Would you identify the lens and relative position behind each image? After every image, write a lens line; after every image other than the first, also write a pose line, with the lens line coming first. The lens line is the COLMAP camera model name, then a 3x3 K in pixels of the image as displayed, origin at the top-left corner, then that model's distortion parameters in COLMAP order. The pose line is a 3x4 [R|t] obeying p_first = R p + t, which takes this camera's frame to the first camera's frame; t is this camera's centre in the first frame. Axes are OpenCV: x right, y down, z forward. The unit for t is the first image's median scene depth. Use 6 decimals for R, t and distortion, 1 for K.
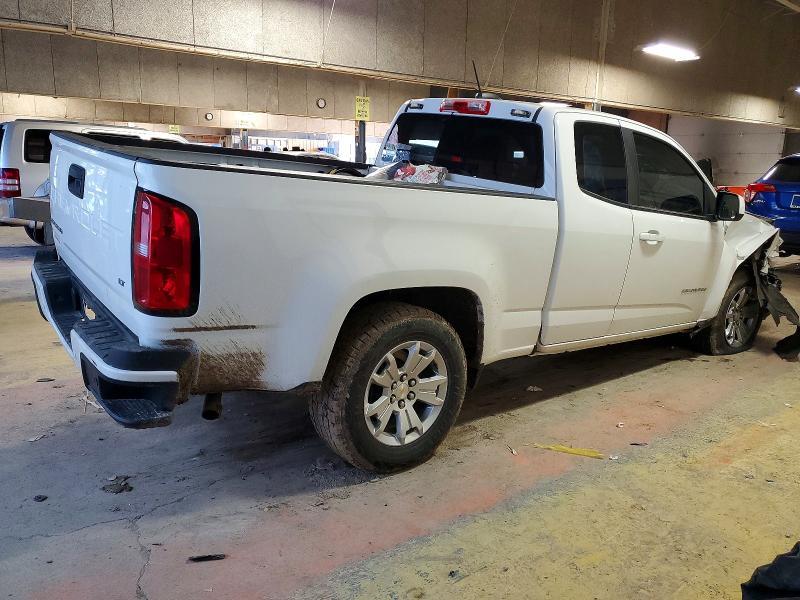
lens RADIAL K [[616.7, 0, 400.0], [0, 616.7, 300.0], [0, 0, 1]] dist [0.072062, -0.073008]
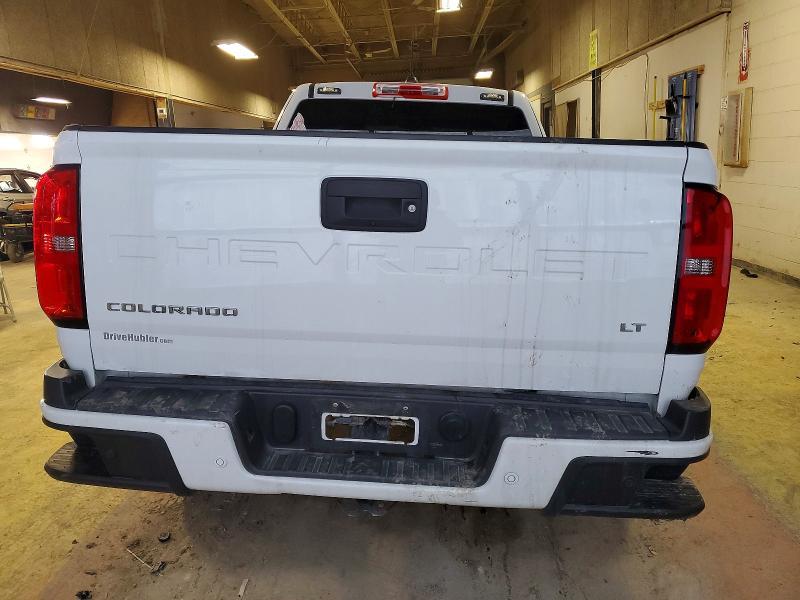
lens RADIAL K [[616.7, 0, 400.0], [0, 616.7, 300.0], [0, 0, 1]] dist [0.072062, -0.073008]
pose [[0.642137, -0.233433, 0.730184, -0.675412], [0.235182, 0.966566, 0.102179, -0.114675], [-0.729623, 0.106113, 0.675567, 0.439742]]
